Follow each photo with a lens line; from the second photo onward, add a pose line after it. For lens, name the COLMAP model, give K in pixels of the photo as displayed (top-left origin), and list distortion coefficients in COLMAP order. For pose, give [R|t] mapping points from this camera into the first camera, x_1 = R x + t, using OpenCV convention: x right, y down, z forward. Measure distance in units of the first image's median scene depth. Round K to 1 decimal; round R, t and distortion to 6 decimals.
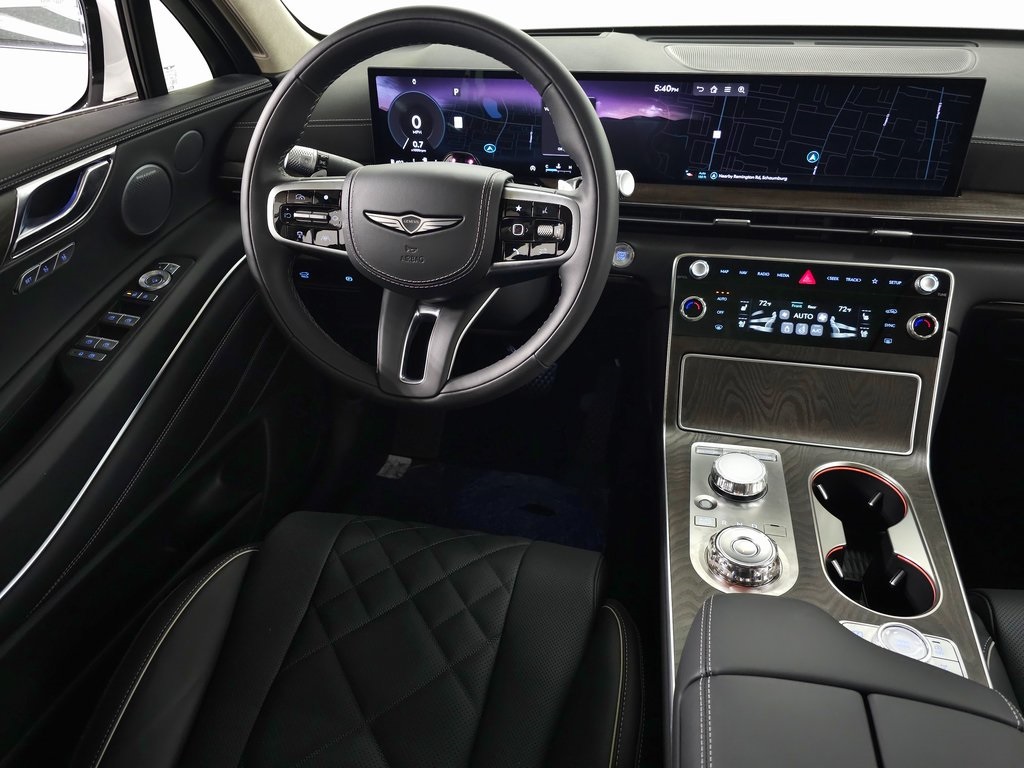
lens RADIAL K [[686.1, 0, 512.0], [0, 686.1, 384.0], [0, 0, 1]] dist [0.052448, -0.067335]
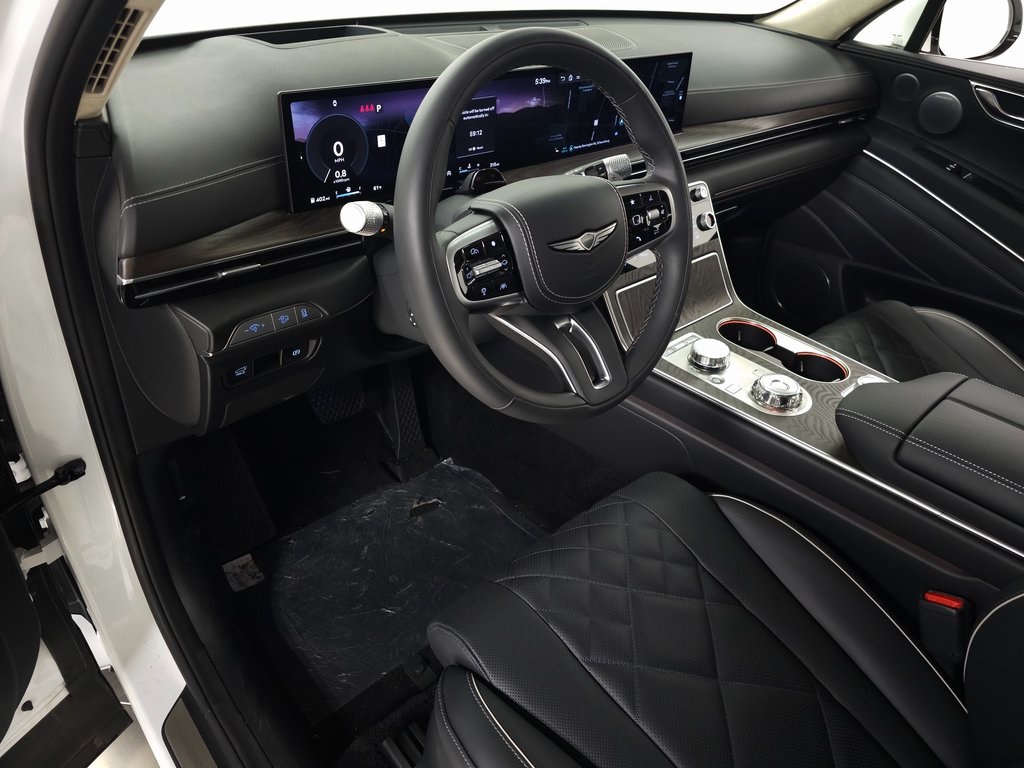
lens RADIAL K [[686.1, 0, 512.0], [0, 686.1, 384.0], [0, 0, 1]] dist [0.052448, -0.067335]
pose [[0.577425, -0.416205, 0.702391, -0.815341], [0.375643, 0.899272, 0.224058, -0.249137], [-0.724895, 0.134472, 0.675607, 0.327274]]
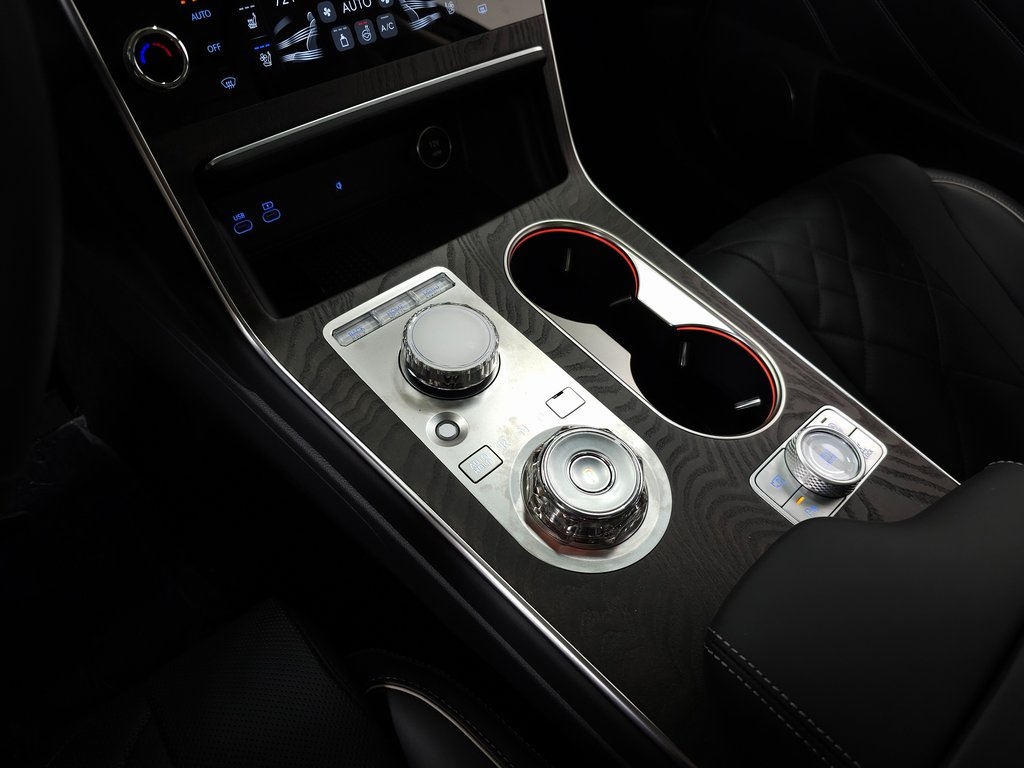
lens RADIAL K [[688.8, 0, 515.1], [0, 688.8, 381.7], [0, 0, 1]] dist [0.046891, -0.065766]
pose [[0.547406, -0.600024, 0.583367, 0.016672], [0.324408, 0.794723, 0.513005, -0.101389], [-0.771431, -0.091573, 0.629689, 0.555203]]
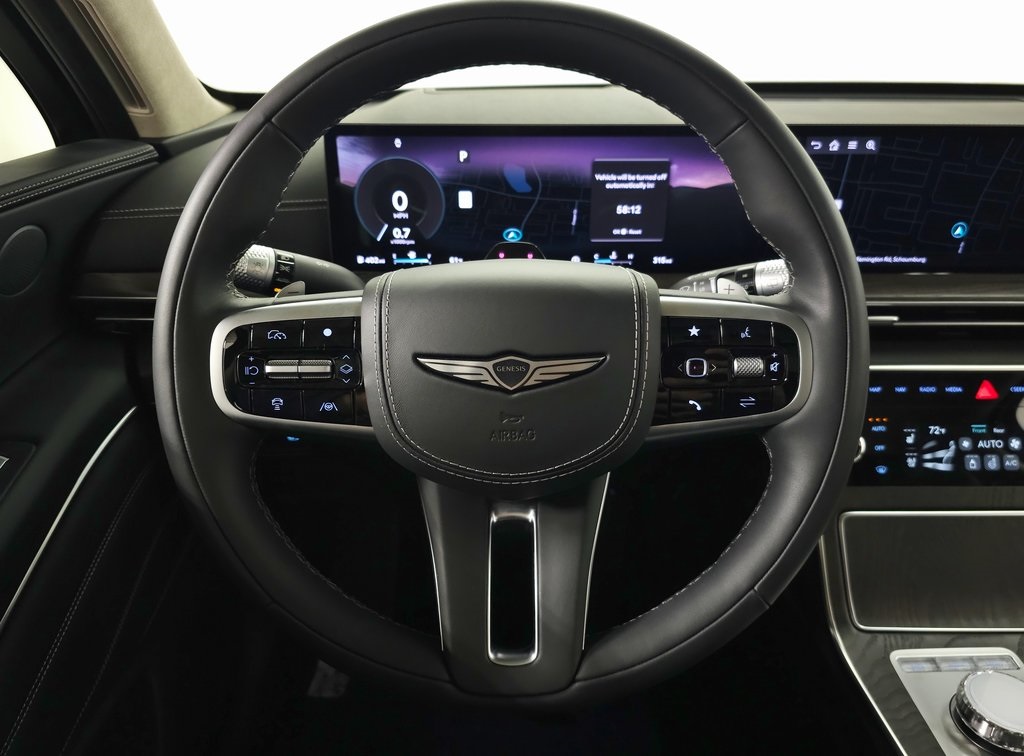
lens RADIAL K [[713.7, 0, 514.8], [0, 713.7, 367.8], [0, 0, 1]] dist [0.030235, -0.048758]
pose [[0.974694, -0.076087, 0.210196, -0.206127], [0.105473, 0.985579, -0.132325, -0.128907], [-0.197097, 0.151146, 0.968663, 0.365505]]
